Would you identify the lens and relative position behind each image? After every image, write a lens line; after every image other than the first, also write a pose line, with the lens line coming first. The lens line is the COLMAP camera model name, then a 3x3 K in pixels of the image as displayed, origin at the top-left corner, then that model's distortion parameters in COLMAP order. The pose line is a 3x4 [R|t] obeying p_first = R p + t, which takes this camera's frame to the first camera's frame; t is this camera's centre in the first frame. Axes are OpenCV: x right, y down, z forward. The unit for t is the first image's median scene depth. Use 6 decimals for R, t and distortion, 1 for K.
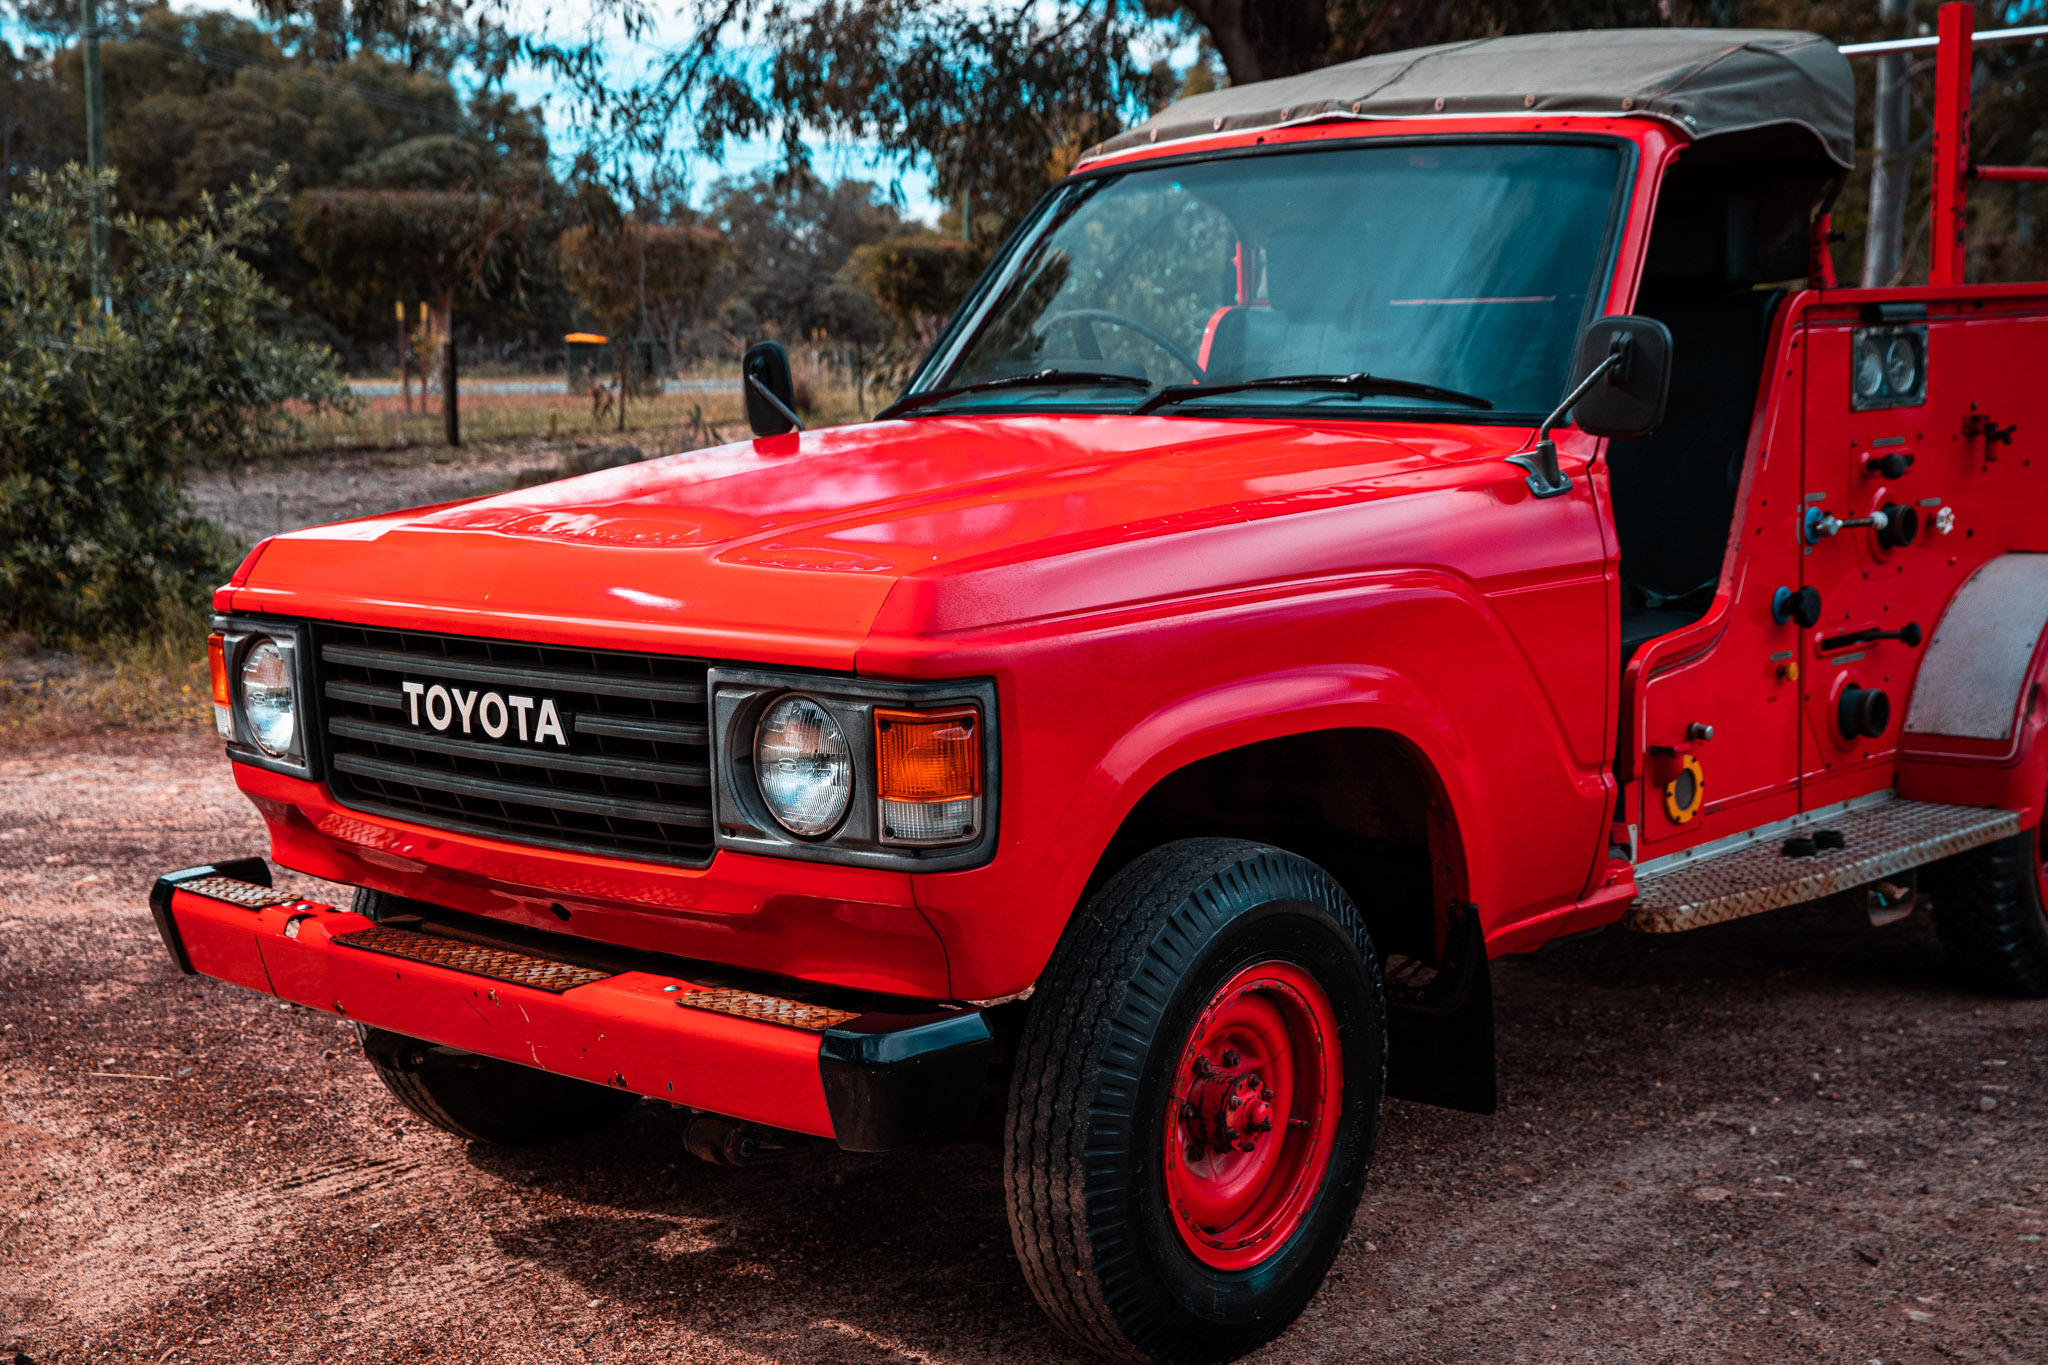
lens RADIAL K [[2937.8, 0, 1024.0], [0, 2937.8, 682.5], [0, 0, 1]] dist [-0.143653, 0.002437]
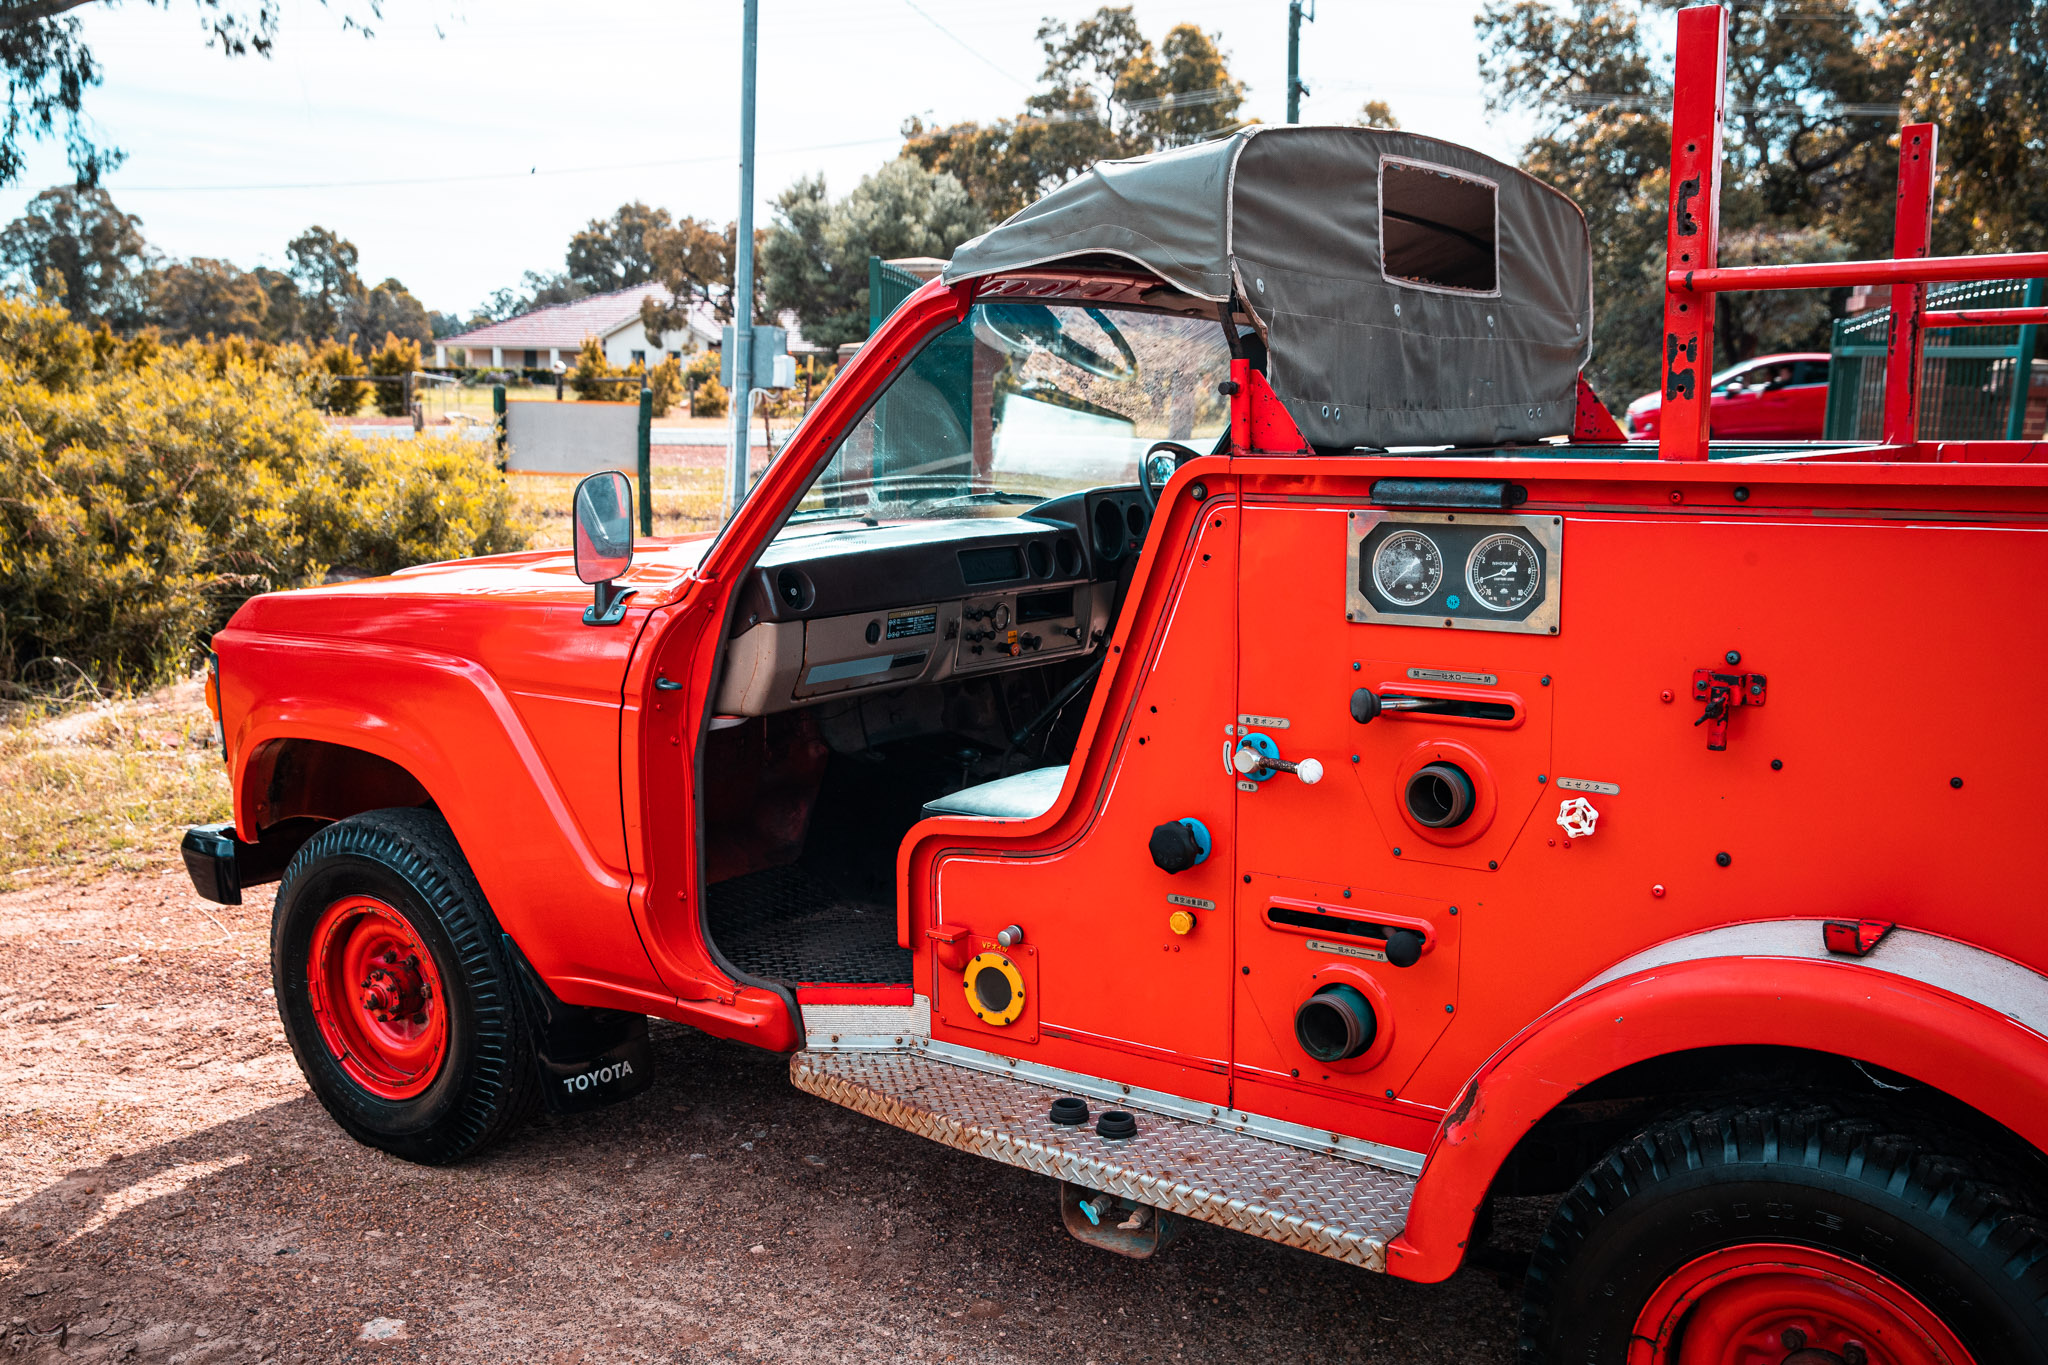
lens RADIAL K [[1920.8, 0, 1024.0], [0, 1920.8, 682.5], [0, 0, 1]] dist [-0.009542, 0.016777]
pose [[0.131634, 0.151652, -0.979630, 0.812531], [-0.138685, 0.981327, 0.133279, -0.142181], [0.981549, 0.118316, 0.150208, 0.906071]]
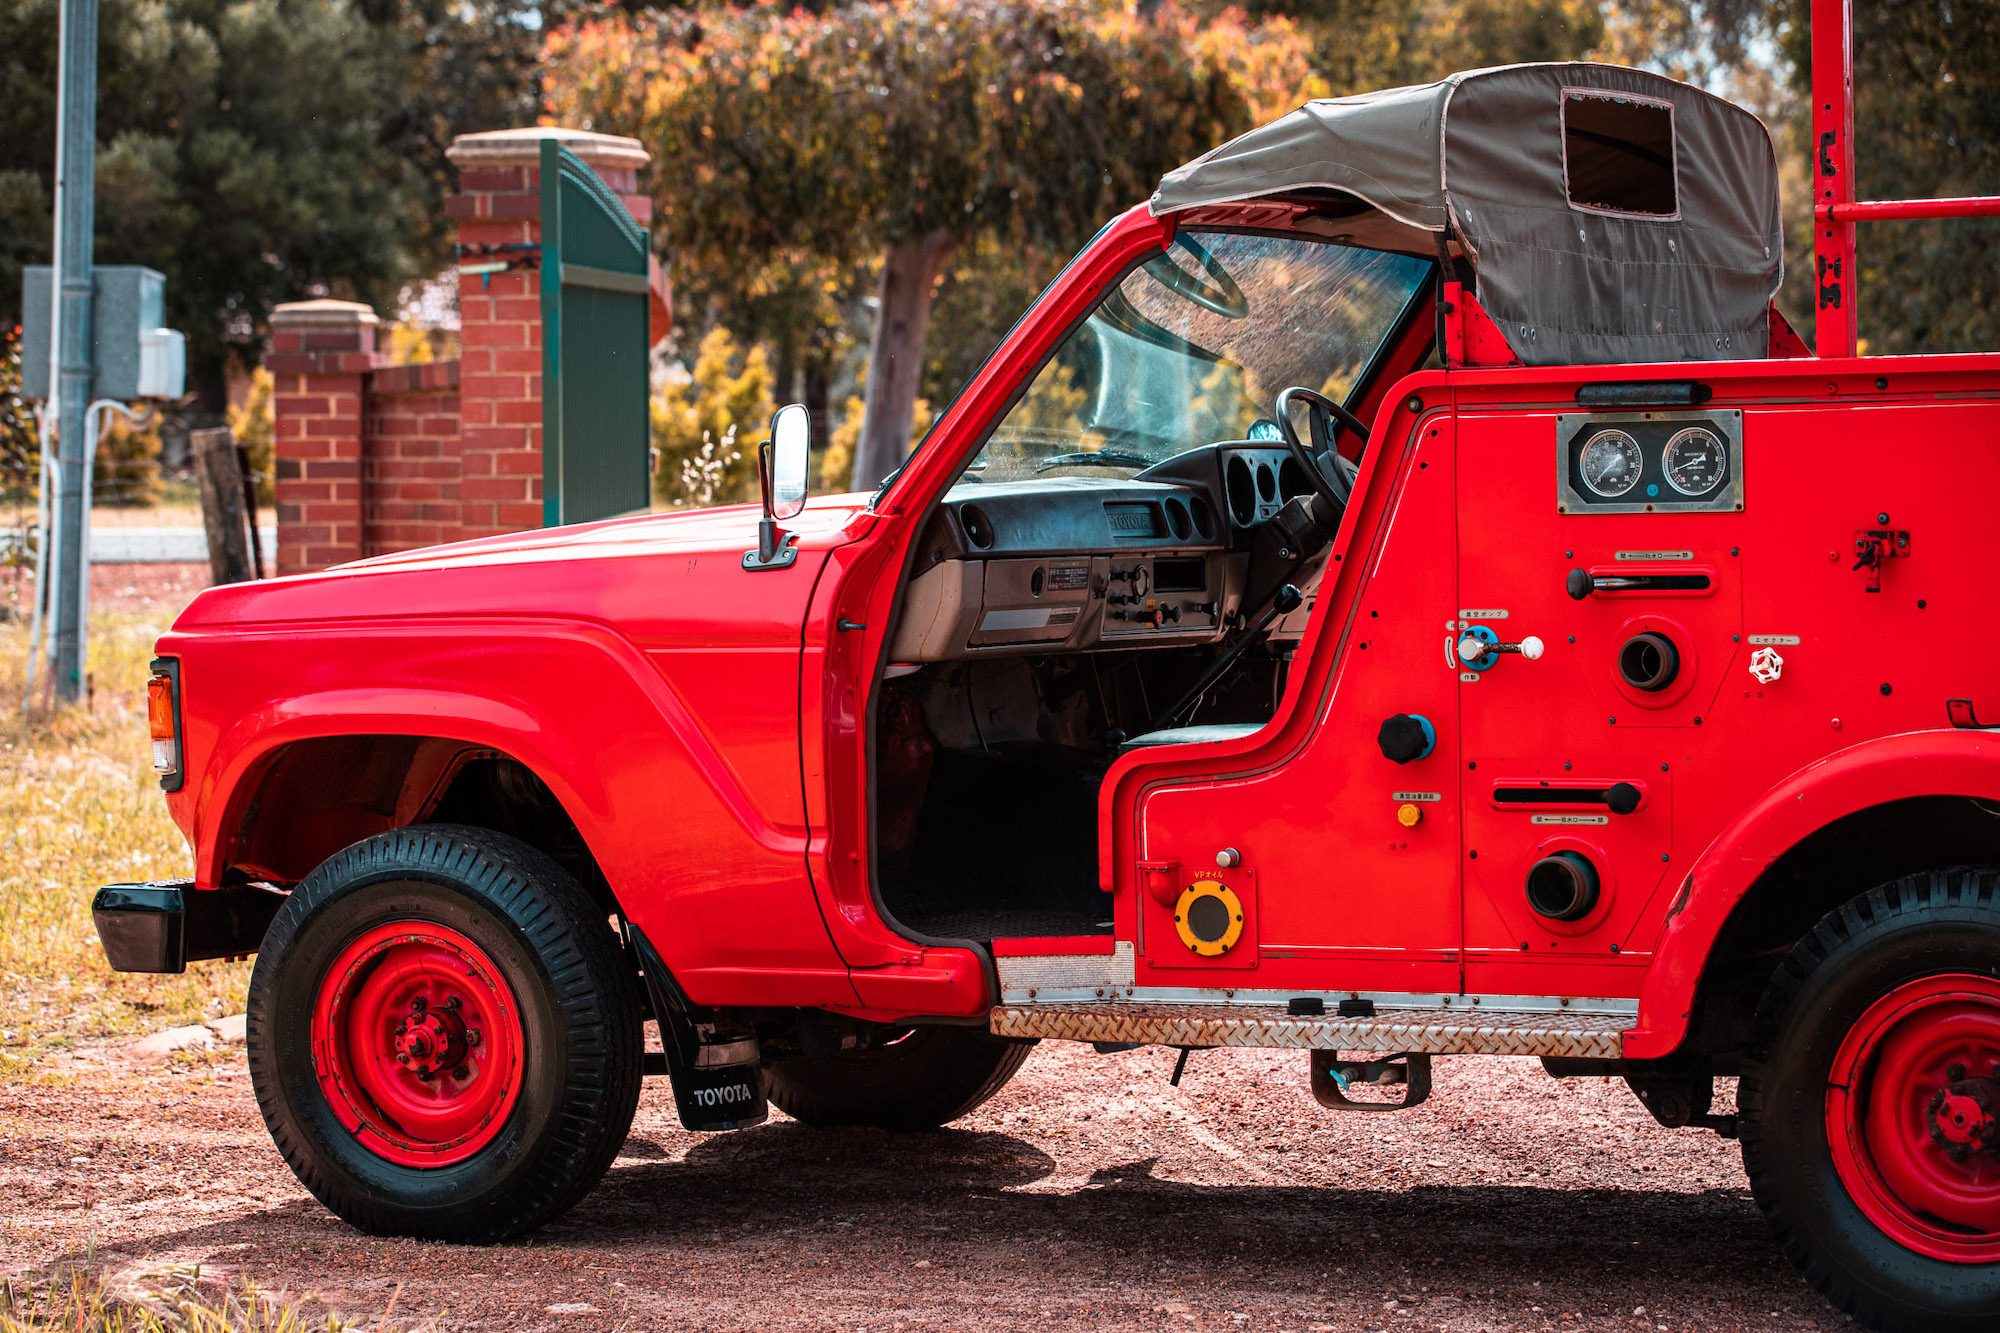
lens RADIAL K [[5681.5, 0, 1000.0], [0, 5681.5, 666.5], [0, 0, 1]] dist [0.004170, -0.470214]
pose [[0.250149, 0.037302, -0.967489, 1.932724], [-0.123040, 0.992381, 0.006449, -0.045262], [0.960358, 0.117426, 0.252832, 0.476928]]
